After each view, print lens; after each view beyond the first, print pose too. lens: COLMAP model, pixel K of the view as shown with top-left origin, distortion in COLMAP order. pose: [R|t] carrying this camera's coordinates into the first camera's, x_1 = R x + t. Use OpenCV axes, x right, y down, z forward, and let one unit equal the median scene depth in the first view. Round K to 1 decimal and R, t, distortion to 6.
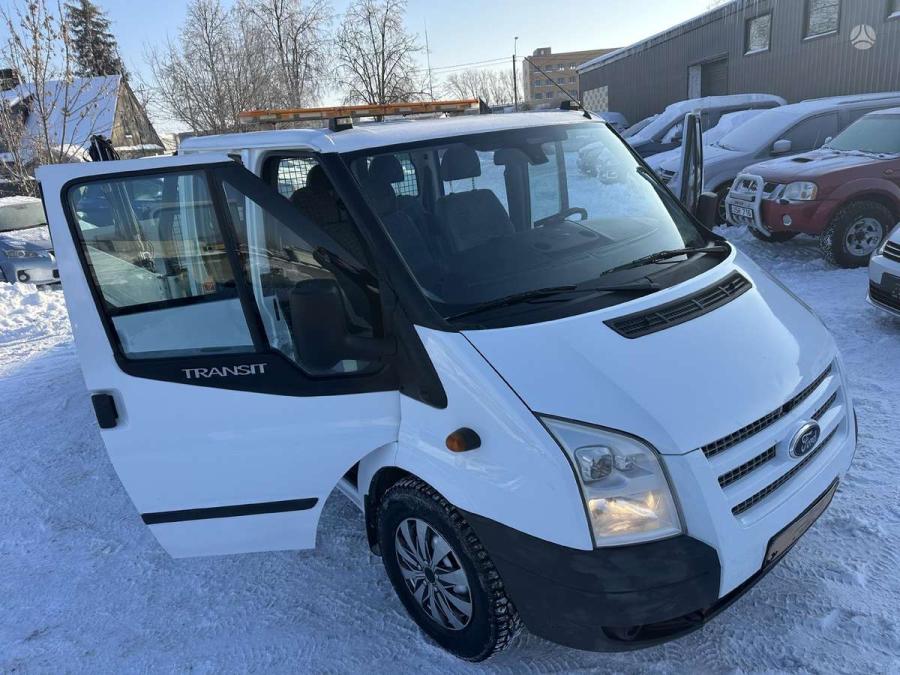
lens RADIAL K [[631.9, 0, 452.6], [0, 631.9, 336.5], [0, 0, 1]] dist [0.043528, -0.052462]
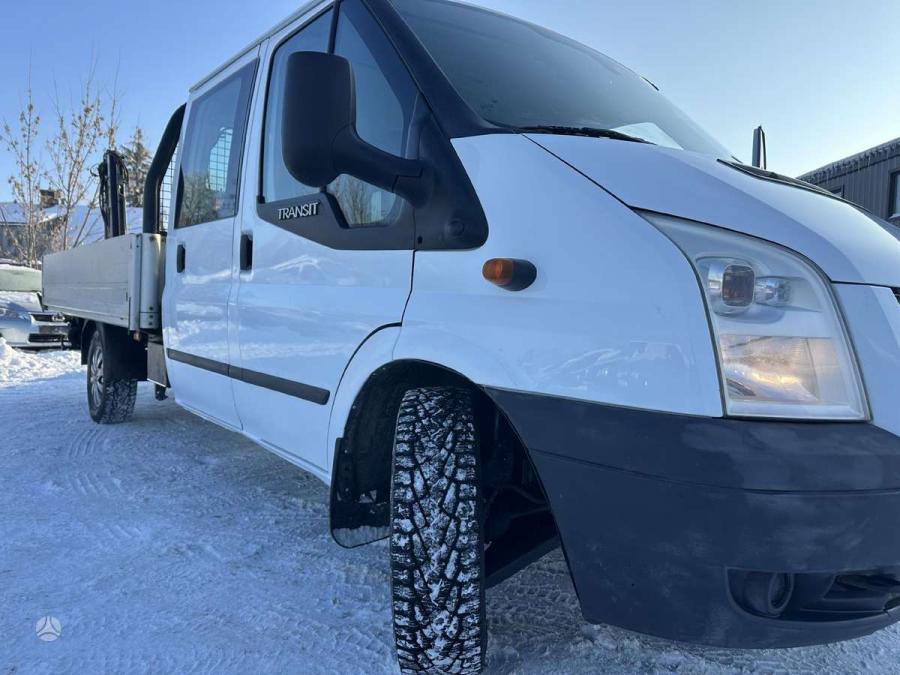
lens RADIAL K [[631.9, 0, 452.6], [0, 631.9, 336.5], [0, 0, 1]] dist [0.043528, -0.052462]
pose [[0.992695, 0.120601, -0.003408, -0.026004], [-0.116431, 0.950206, -0.289054, 0.326260], [-0.031622, 0.287339, 0.957307, 0.291342]]
